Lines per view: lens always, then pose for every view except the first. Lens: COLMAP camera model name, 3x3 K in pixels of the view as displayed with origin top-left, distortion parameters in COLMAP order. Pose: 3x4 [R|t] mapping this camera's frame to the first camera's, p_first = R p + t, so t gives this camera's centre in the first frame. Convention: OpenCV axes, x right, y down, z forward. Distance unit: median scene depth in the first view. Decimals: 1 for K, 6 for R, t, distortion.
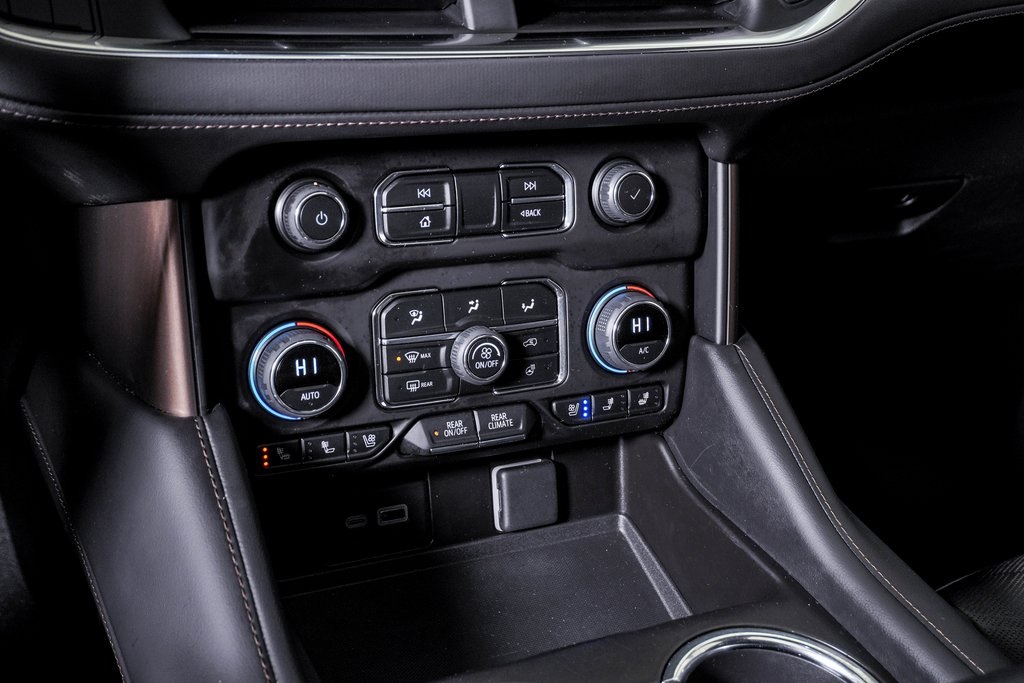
lens RADIAL K [[1281.8, 0, 512.9], [0, 1281.8, 339.0], [0, 0, 1]] dist [0.003560, 0.000000]
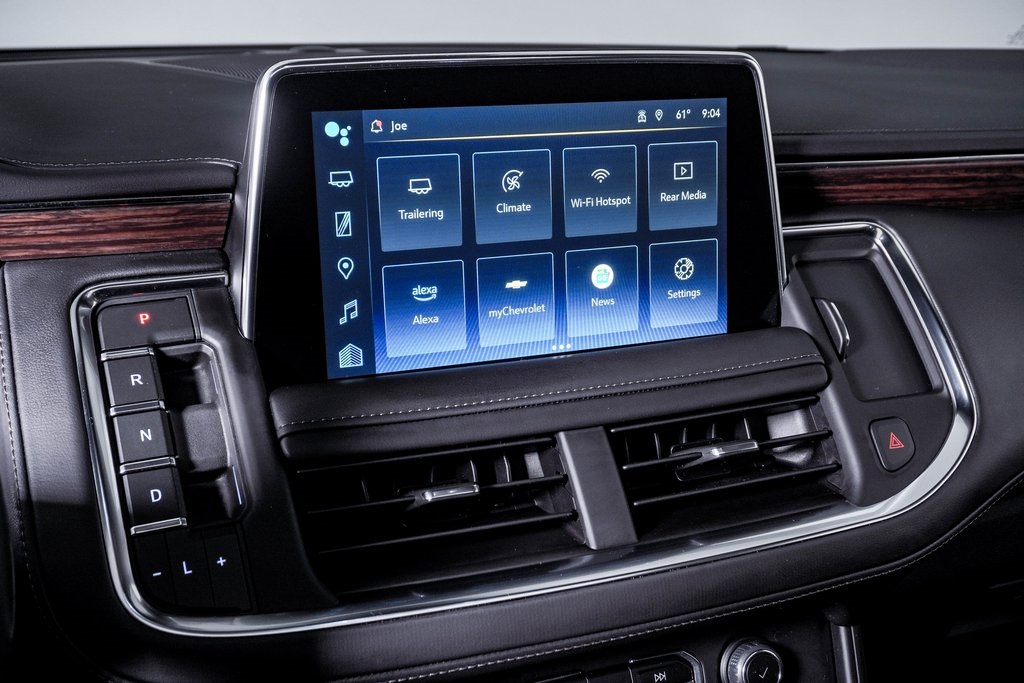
lens RADIAL K [[1281.8, 0, 513.0], [0, 1281.8, 337.7], [0, 0, 1]] dist [0.003560, 0.000000]
pose [[0.994343, -0.087076, -0.060826, -0.017273], [0.072262, 0.974279, -0.213443, -0.170254], [0.077847, 0.207840, 0.975060, -0.064322]]
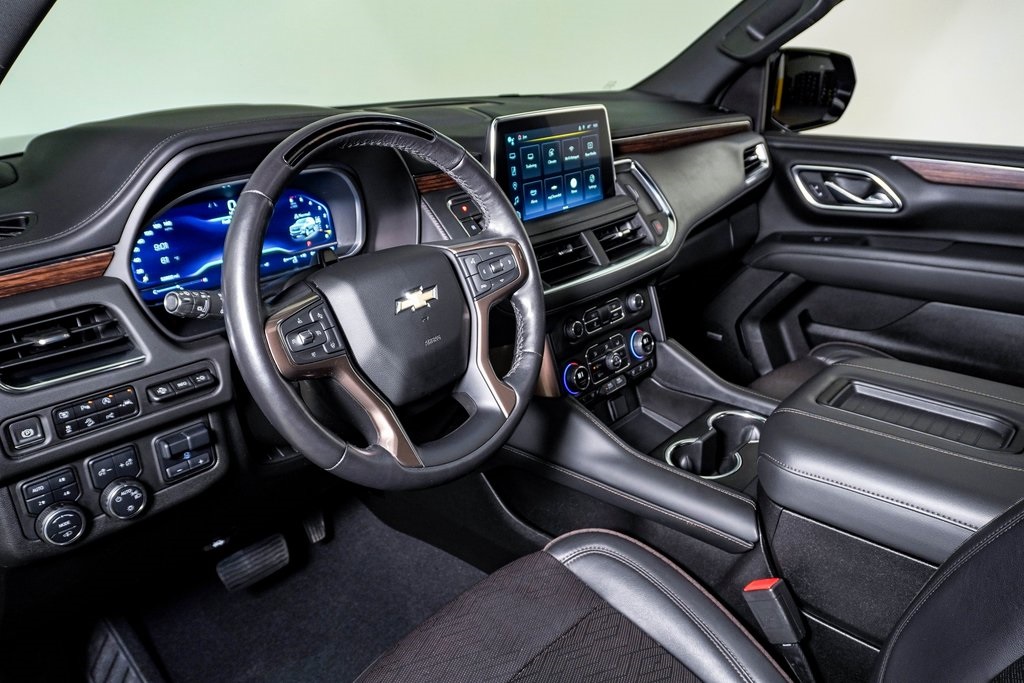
lens RADIAL K [[768.8, 0, 513.9], [0, 768.8, 345.8], [0, 0, 1]] dist [-0.062301, 0.032410]
pose [[0.915077, -0.260373, 0.307961, -0.830368], [0.283380, 0.958485, -0.031661, -0.033059], [-0.286932, 0.116242, 0.950872, -0.759782]]
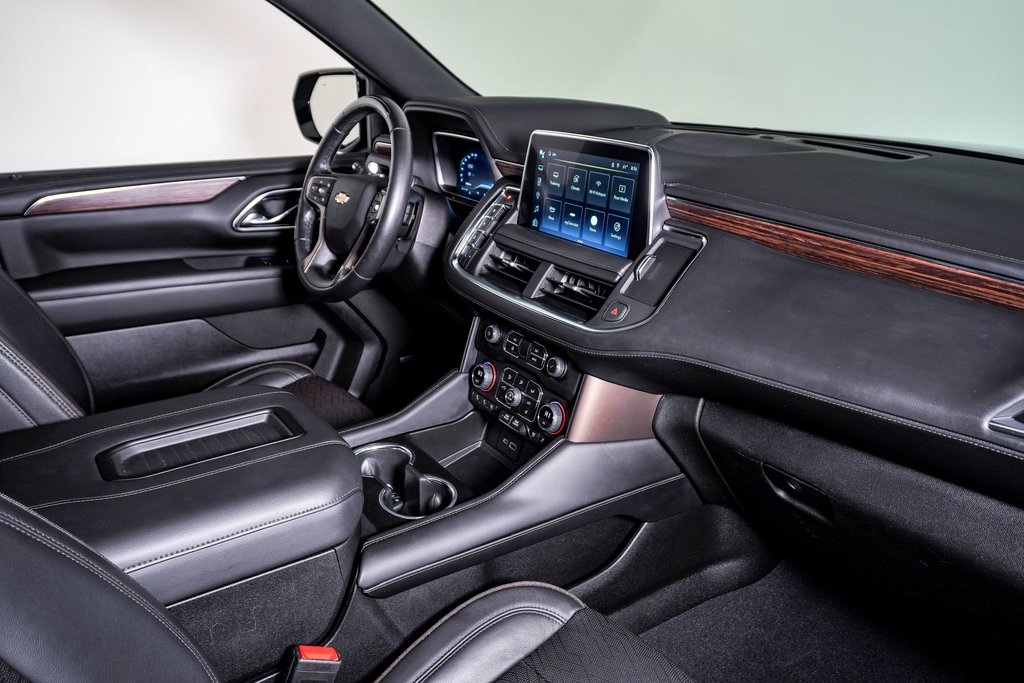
lens RADIAL K [[768.8, 0, 513.1], [0, 768.8, 340.5], [0, 0, 1]] dist [-0.062301, 0.032410]
pose [[0.153477, 0.242353, -0.957972, 1.689422], [-0.458430, 0.876280, 0.148241, -0.374609], [0.875378, 0.416411, 0.245590, 0.486424]]
